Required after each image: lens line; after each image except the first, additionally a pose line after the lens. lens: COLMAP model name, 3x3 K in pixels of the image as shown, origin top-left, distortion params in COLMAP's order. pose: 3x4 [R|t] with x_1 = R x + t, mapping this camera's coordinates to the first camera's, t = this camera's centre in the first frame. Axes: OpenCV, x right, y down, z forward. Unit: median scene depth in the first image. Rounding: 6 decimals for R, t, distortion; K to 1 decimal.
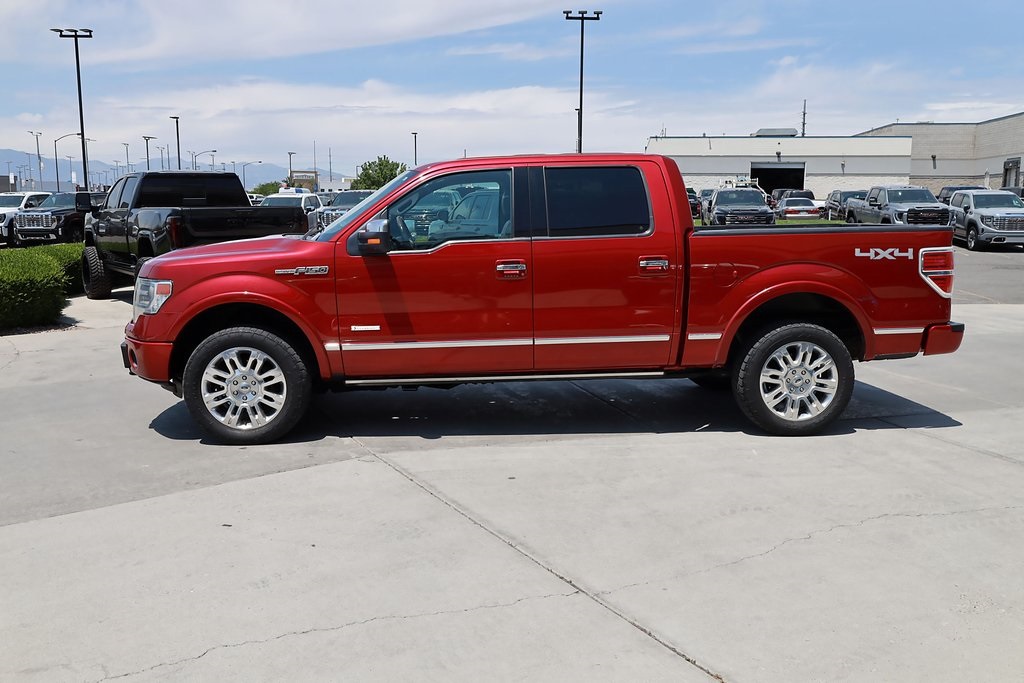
lens RADIAL K [[891.1, 0, 520.4], [0, 891.1, 347.0], [0, 0, 1]] dist [0.011036, -0.029641]
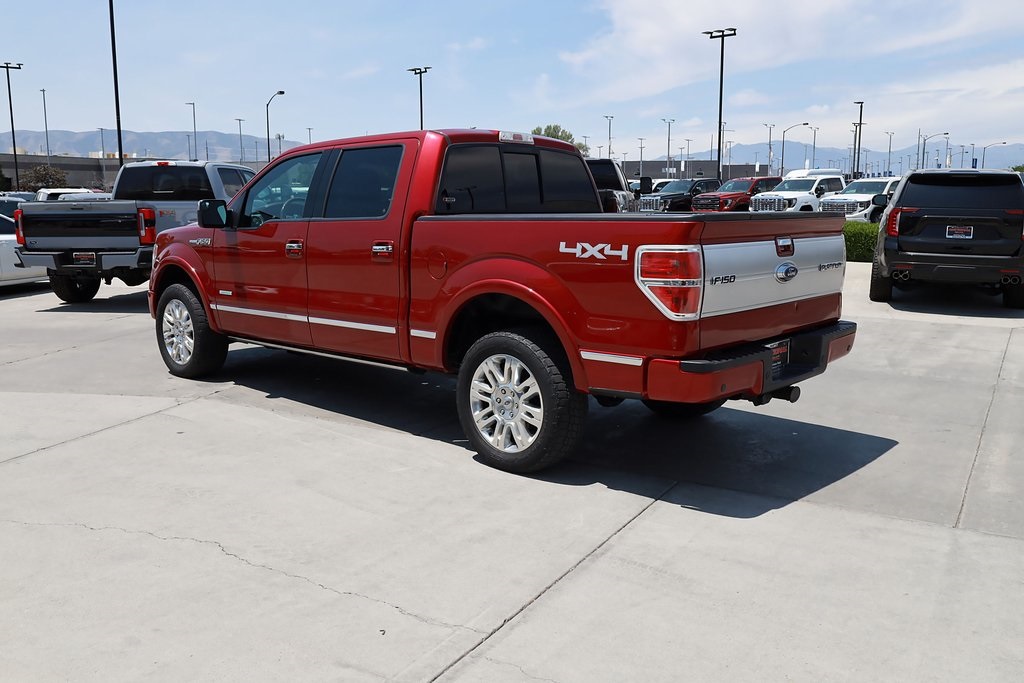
lens RADIAL K [[891.1, 0, 518.1], [0, 891.1, 331.2], [0, 0, 1]] dist [0.011036, -0.029641]
pose [[0.677478, 0.110907, -0.727134, 0.904415], [-0.111785, 0.992609, 0.047247, -0.066242], [0.726999, 0.049273, 0.684868, 0.454444]]
